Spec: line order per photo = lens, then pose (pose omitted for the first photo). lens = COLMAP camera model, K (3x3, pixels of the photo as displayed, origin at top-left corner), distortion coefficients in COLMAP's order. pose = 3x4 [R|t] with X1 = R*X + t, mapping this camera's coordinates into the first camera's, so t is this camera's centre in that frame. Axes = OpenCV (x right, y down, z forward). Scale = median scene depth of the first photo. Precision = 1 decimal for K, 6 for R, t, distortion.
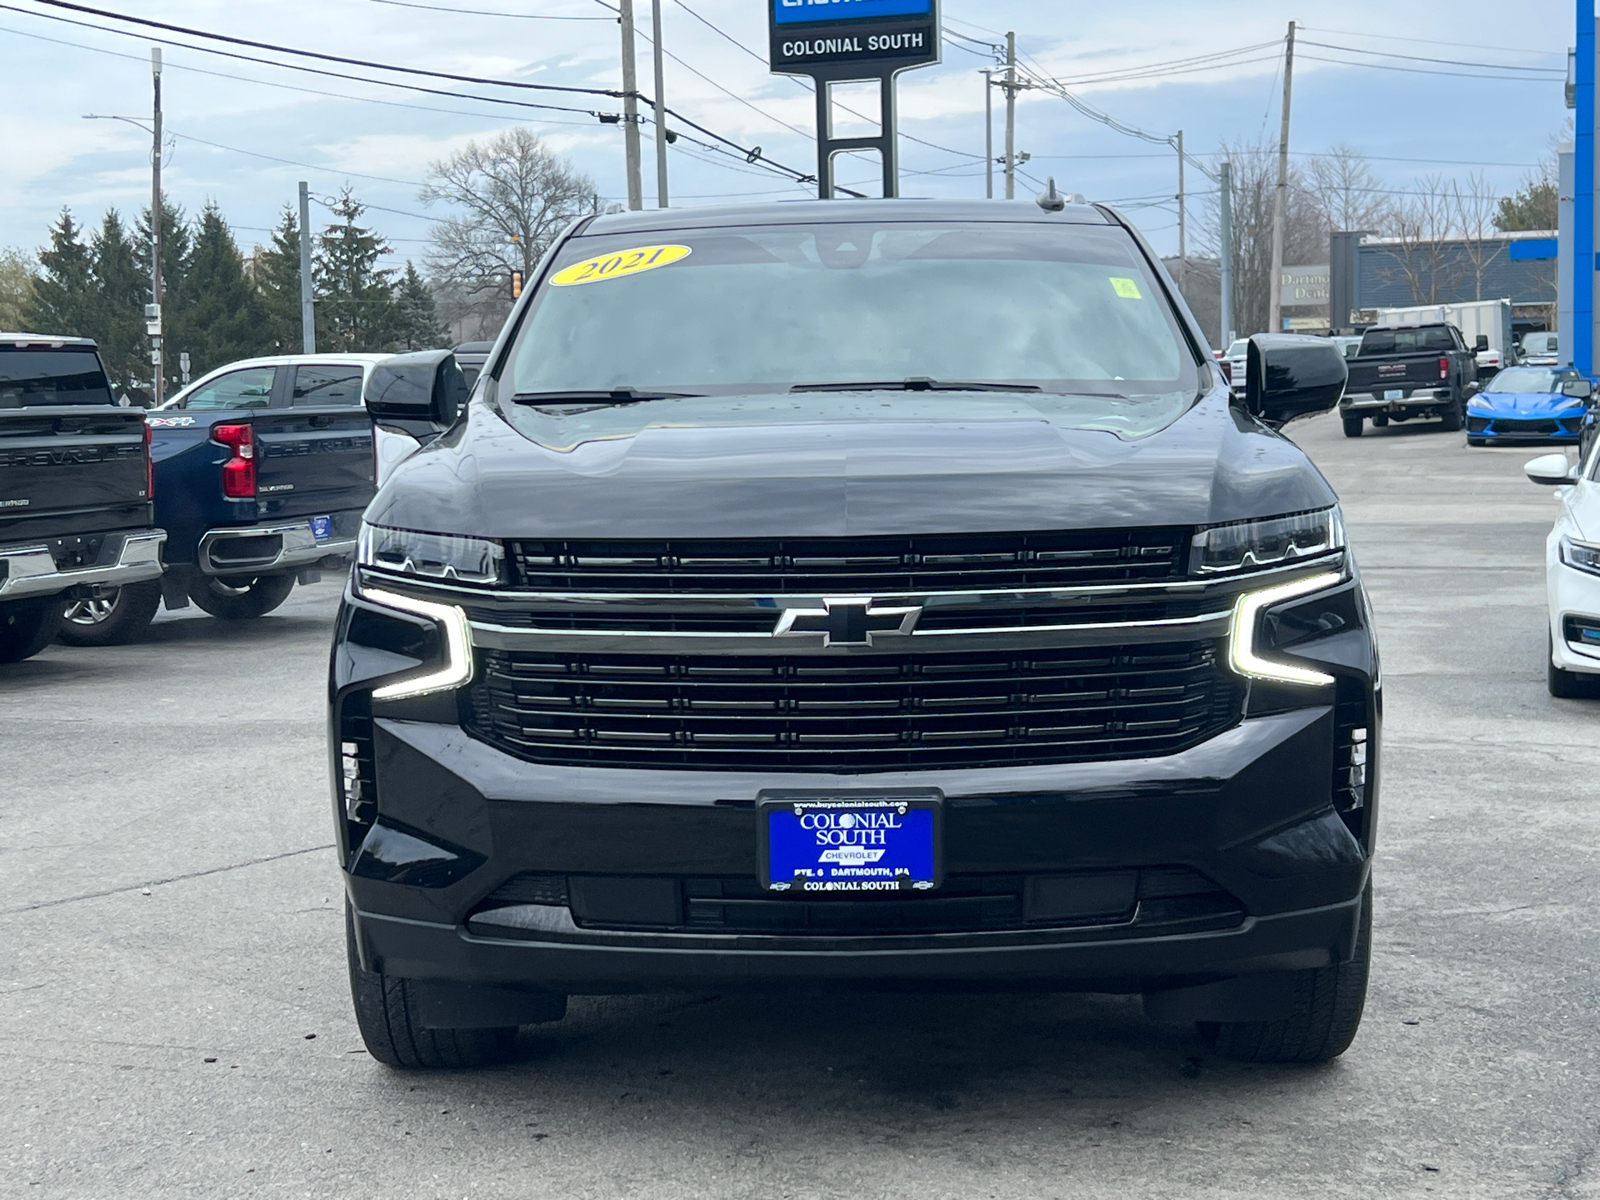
lens RADIAL K [[2504.9, 0, 778.1], [0, 2504.9, 640.8], [0, 0, 1]] dist [0.206379, -0.873732]
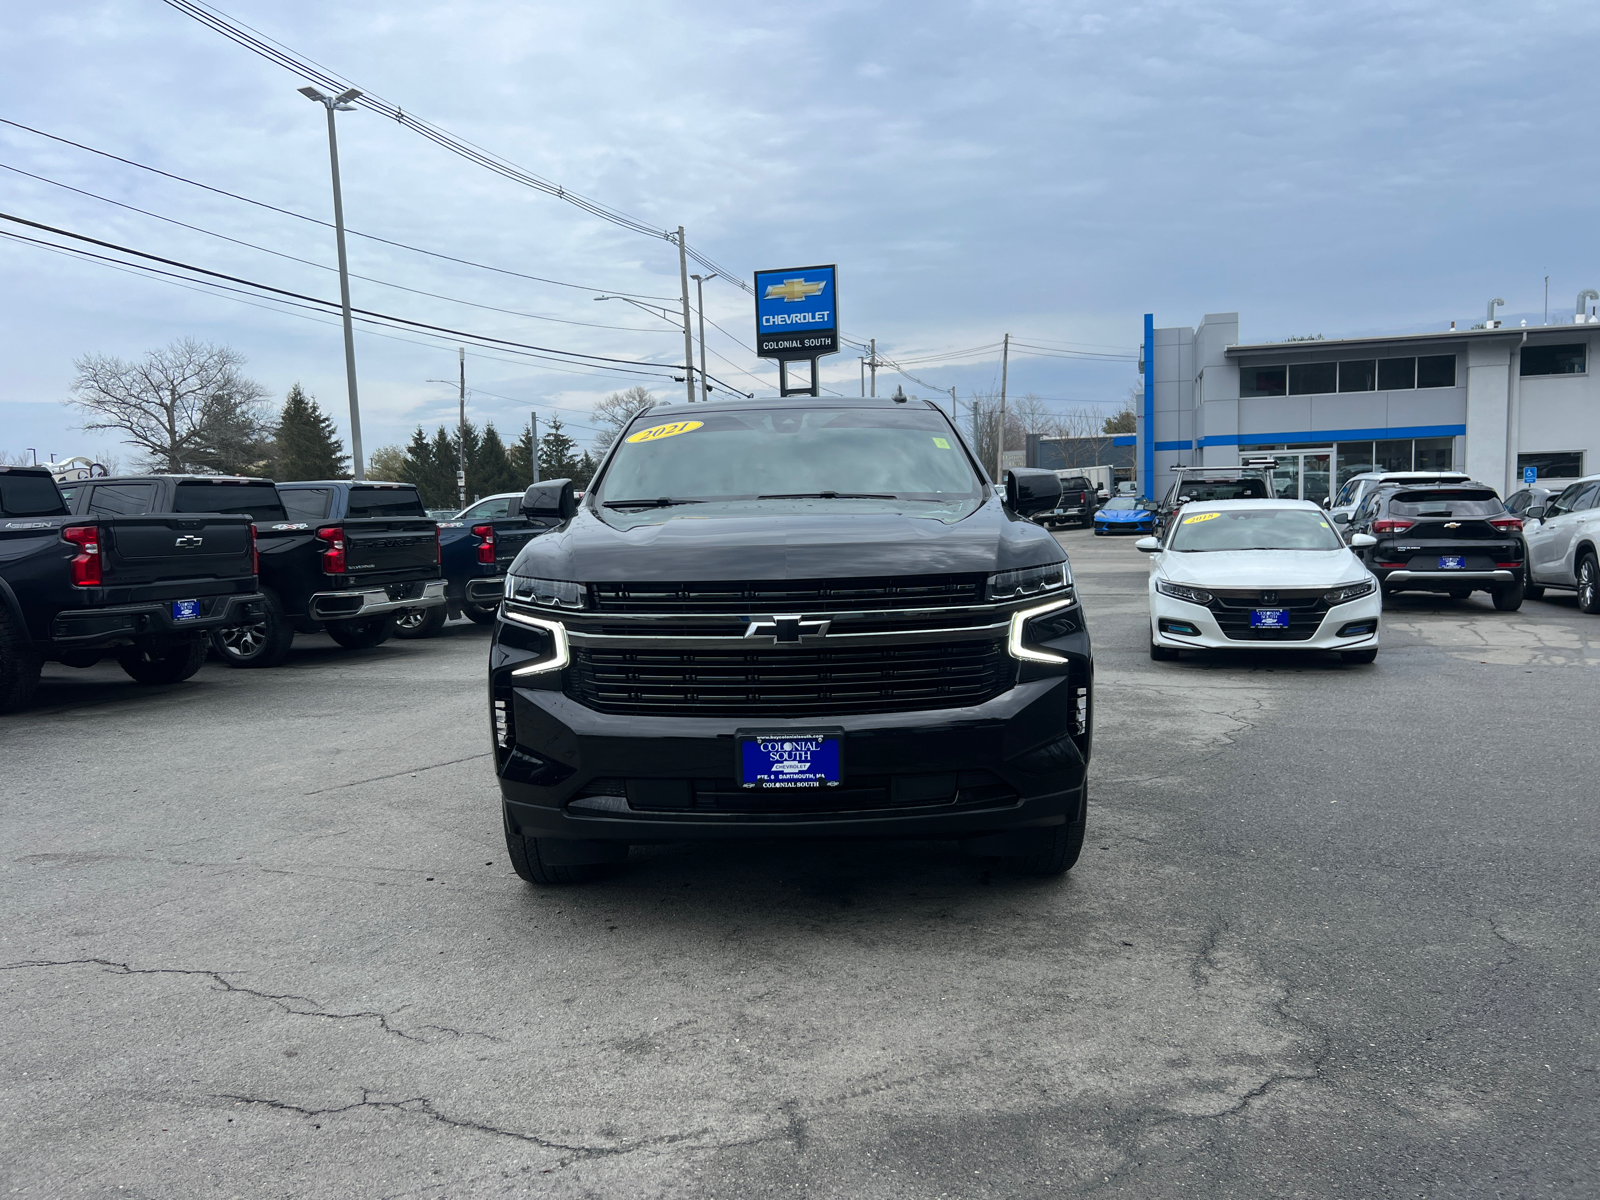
lens RADIAL K [[1204.6, 0, 783.3], [0, 1204.6, 612.2], [0, 0, 1]] dist [0.057923, -0.067949]
pose [[0.999848, -0.006957, 0.015980, 0.010660], [0.007204, 0.999855, -0.015452, -0.006041], [-0.015870, 0.015565, 0.999753, 0.161821]]
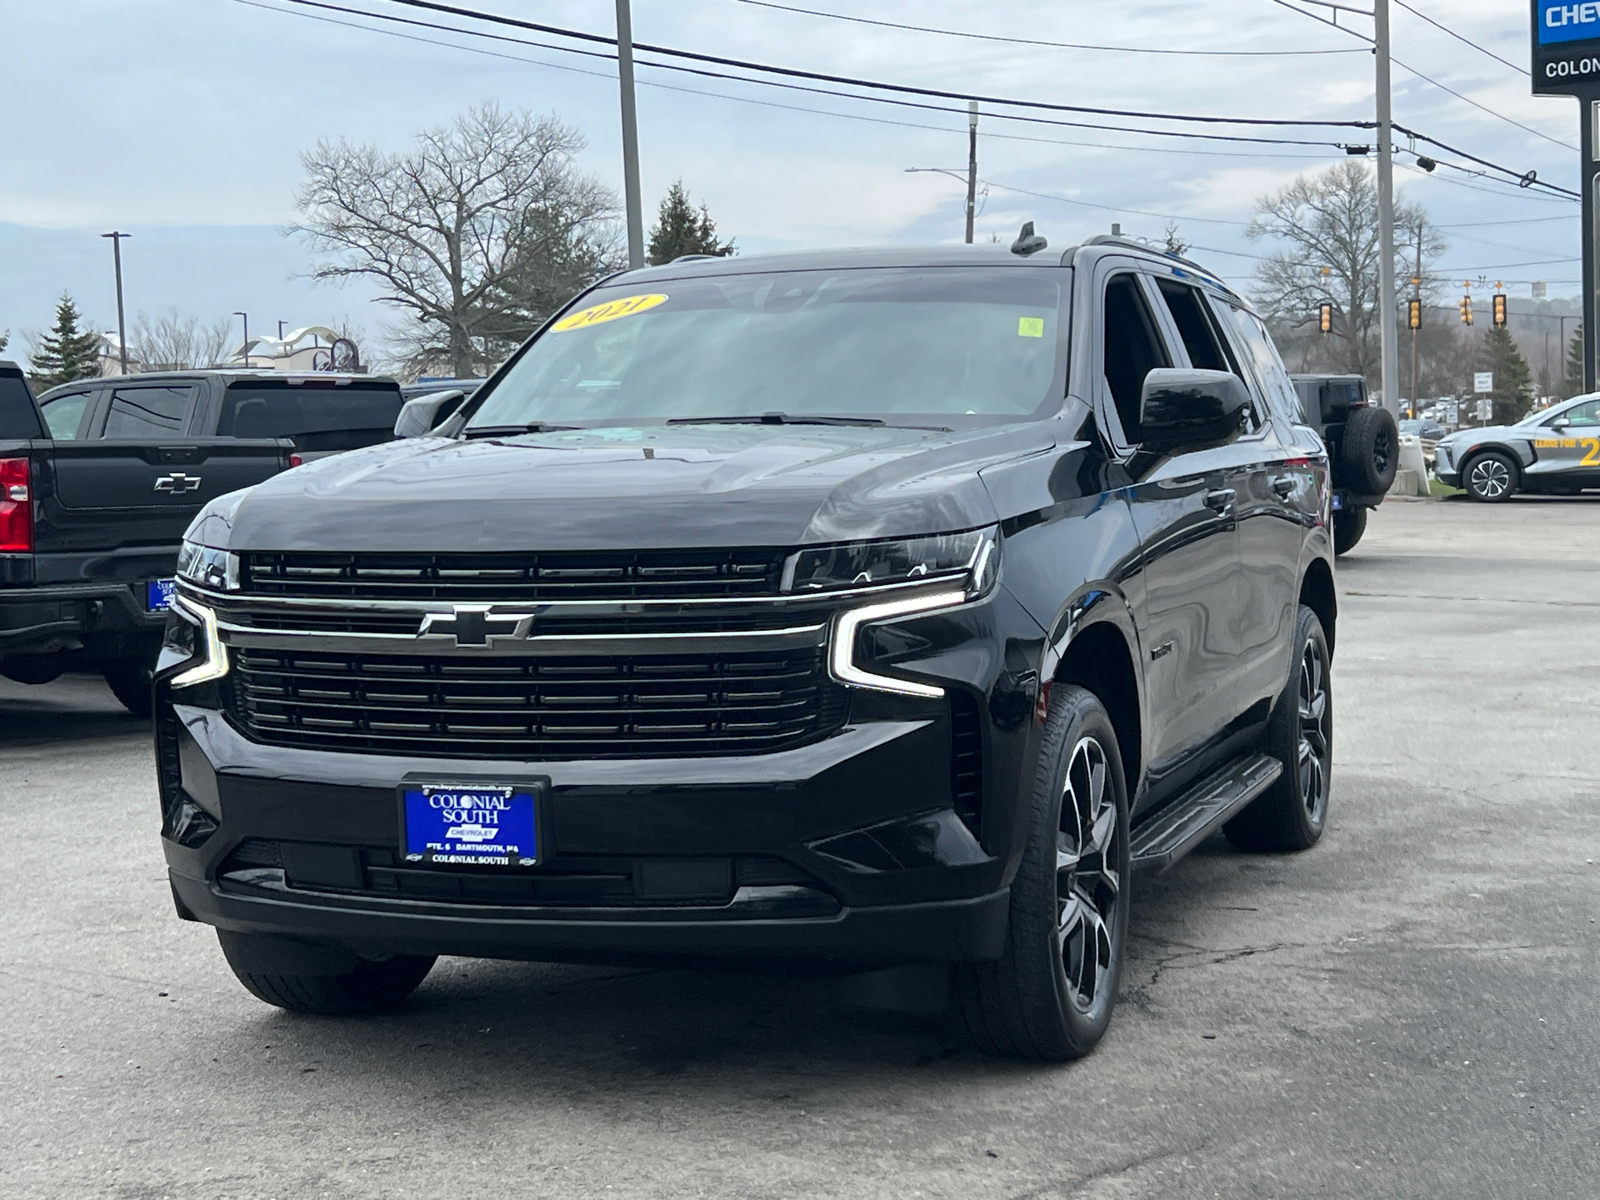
lens RADIAL K [[2484.7, 0, 802.7], [0, 2484.7, 624.1], [0, 0, 1]] dist [0.212452, -0.733056]
pose [[0.949359, 0.019911, -0.313561, 0.470121], [-0.026130, 0.999536, -0.015642, 0.004538], [0.313104, 0.023043, 0.949439, -0.023780]]
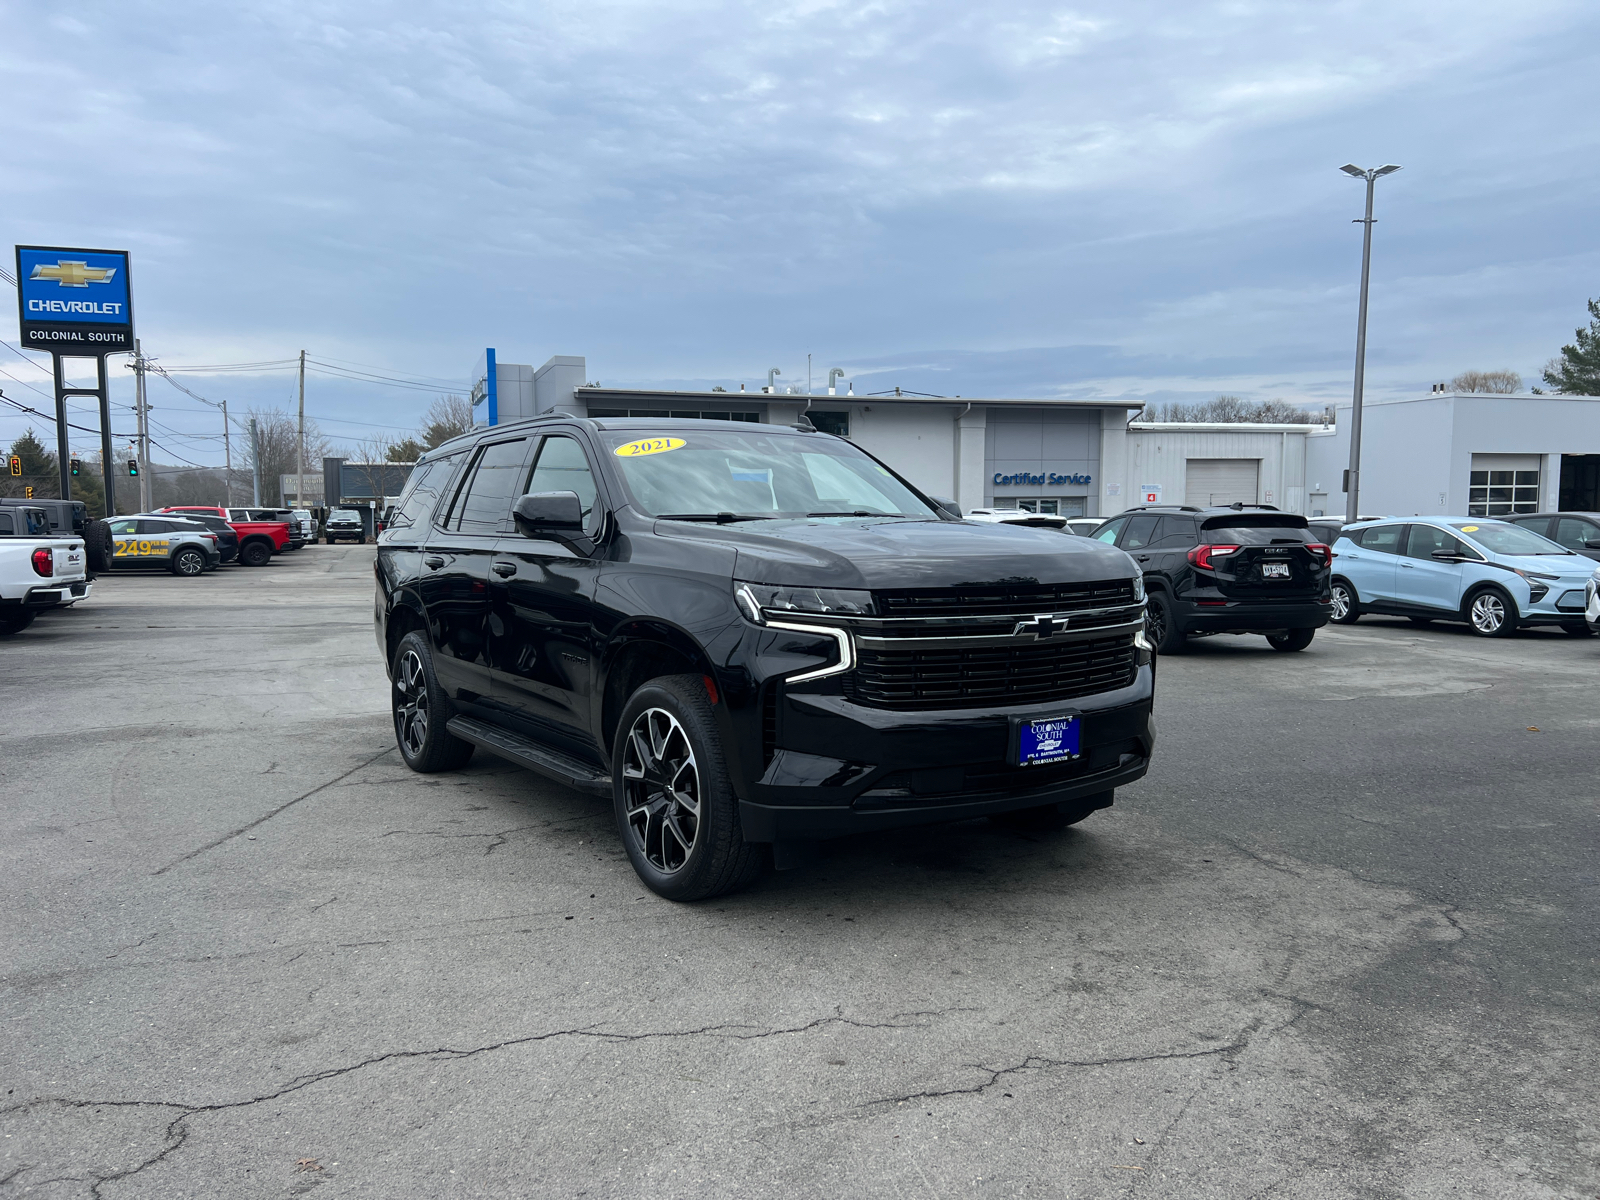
lens RADIAL K [[1196.2, 0, 823.1], [0, 1196.2, 637.8], [0, 0, 1]] dist [0.064960, -0.080839]
pose [[0.811014, -0.039169, 0.583715, -0.598487], [0.049563, 0.998769, -0.001842, -0.005522], [-0.582924, 0.030425, 0.811957, 0.297919]]
